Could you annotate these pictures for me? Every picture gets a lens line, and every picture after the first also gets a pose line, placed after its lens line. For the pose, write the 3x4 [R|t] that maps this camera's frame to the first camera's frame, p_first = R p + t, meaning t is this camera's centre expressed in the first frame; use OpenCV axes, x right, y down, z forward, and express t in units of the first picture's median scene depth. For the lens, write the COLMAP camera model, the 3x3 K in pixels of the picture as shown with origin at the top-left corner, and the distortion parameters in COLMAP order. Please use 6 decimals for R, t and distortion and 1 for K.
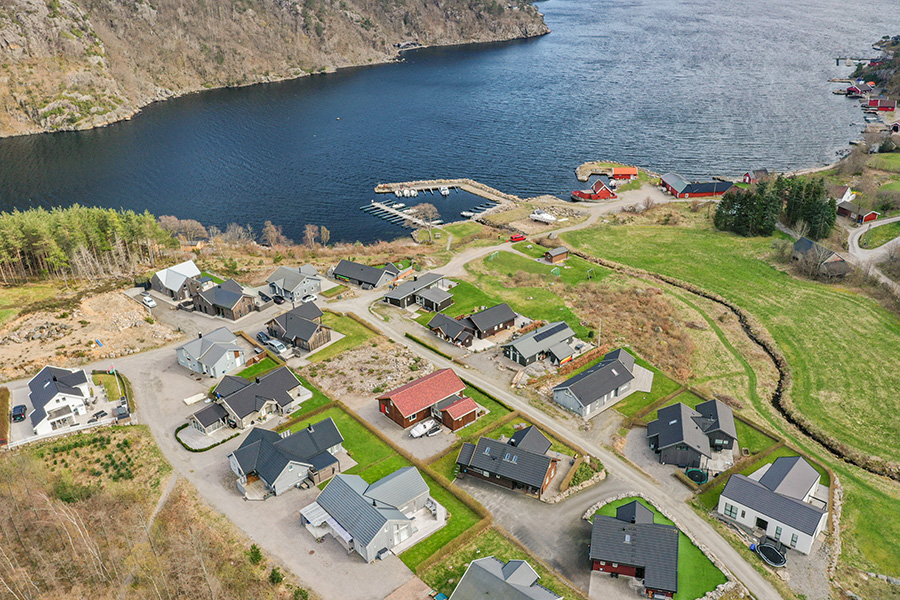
lens RADIAL K [[701.7, 0, 452.5], [0, 701.7, 266.6], [0, 0, 1]] dist [0.013152, -0.013660]
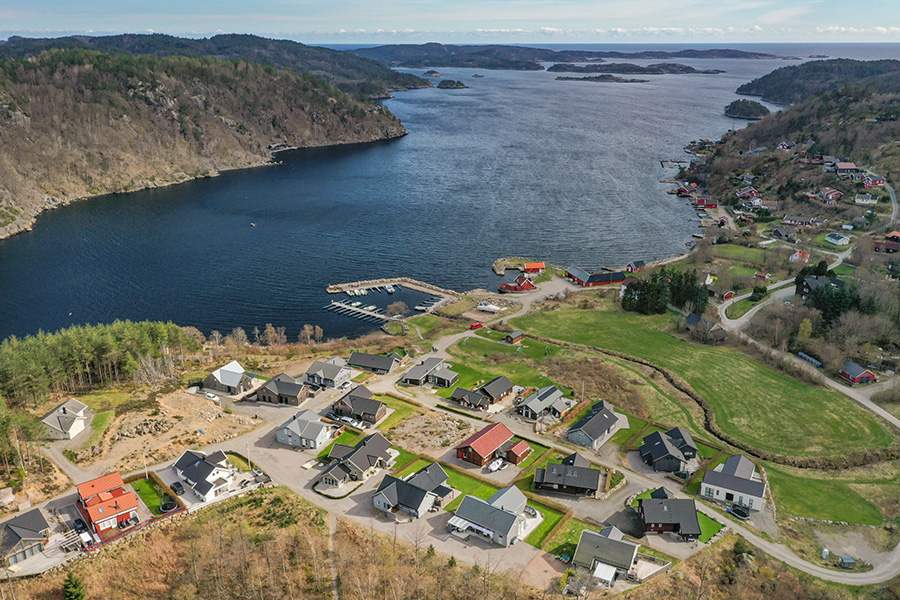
lens RADIAL K [[701.7, 0, 452.5], [0, 701.7, 266.6], [0, 0, 1]] dist [0.013152, -0.013660]
pose [[0.975254, -0.039965, 0.217446, -0.280128], [0.066419, 0.991056, -0.115743, -0.005025], [-0.210875, 0.127322, 0.969186, -0.269317]]
